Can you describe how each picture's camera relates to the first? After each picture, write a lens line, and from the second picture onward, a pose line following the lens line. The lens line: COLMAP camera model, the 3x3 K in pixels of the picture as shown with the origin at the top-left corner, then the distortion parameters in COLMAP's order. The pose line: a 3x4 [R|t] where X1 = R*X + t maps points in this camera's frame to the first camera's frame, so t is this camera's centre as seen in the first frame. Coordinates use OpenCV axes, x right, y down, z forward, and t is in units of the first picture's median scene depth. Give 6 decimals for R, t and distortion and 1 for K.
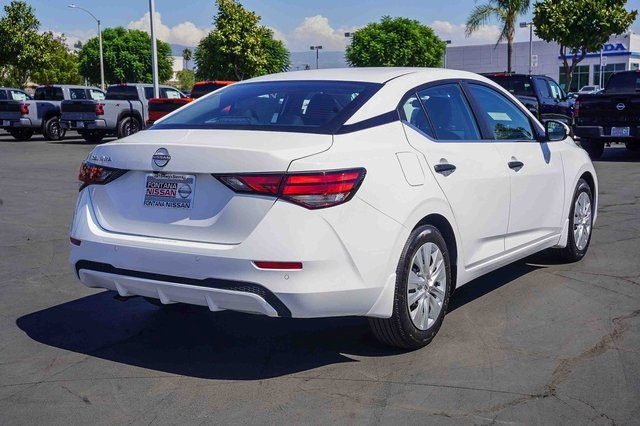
lens RADIAL K [[878.9, 0, 317.2], [0, 878.9, 217.9], [0, 0, 1]] dist [0.081448, 0.000000]
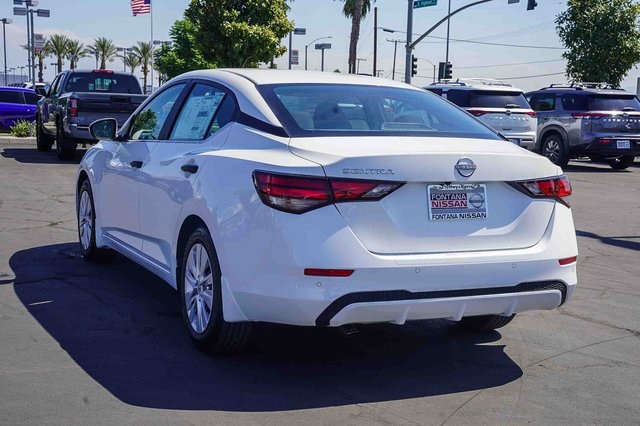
lens RADIAL K [[915.1, 0, 315.8], [0, 915.1, 208.4], [0, 0, 1]] dist [0.143186, 0.000000]
pose [[0.513583, -0.069327, 0.855234, -1.077445], [0.074795, 0.996554, 0.035867, -0.069335], [-0.854774, 0.045547, 0.516999, 0.604681]]
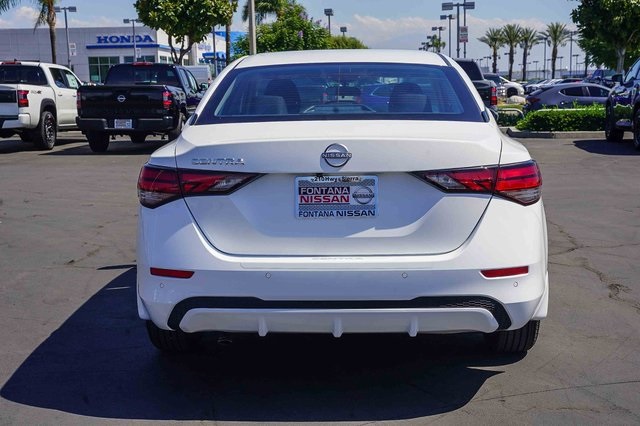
lens RADIAL K [[915.1, 0, 317.8], [0, 915.1, 216.8], [0, 0, 1]] dist [0.143186, 0.000000]
pose [[0.851912, -0.074148, 0.518409, -0.607128], [0.073305, 0.997064, 0.022146, -0.031396], [-0.518528, 0.019135, 0.854846, 0.286381]]
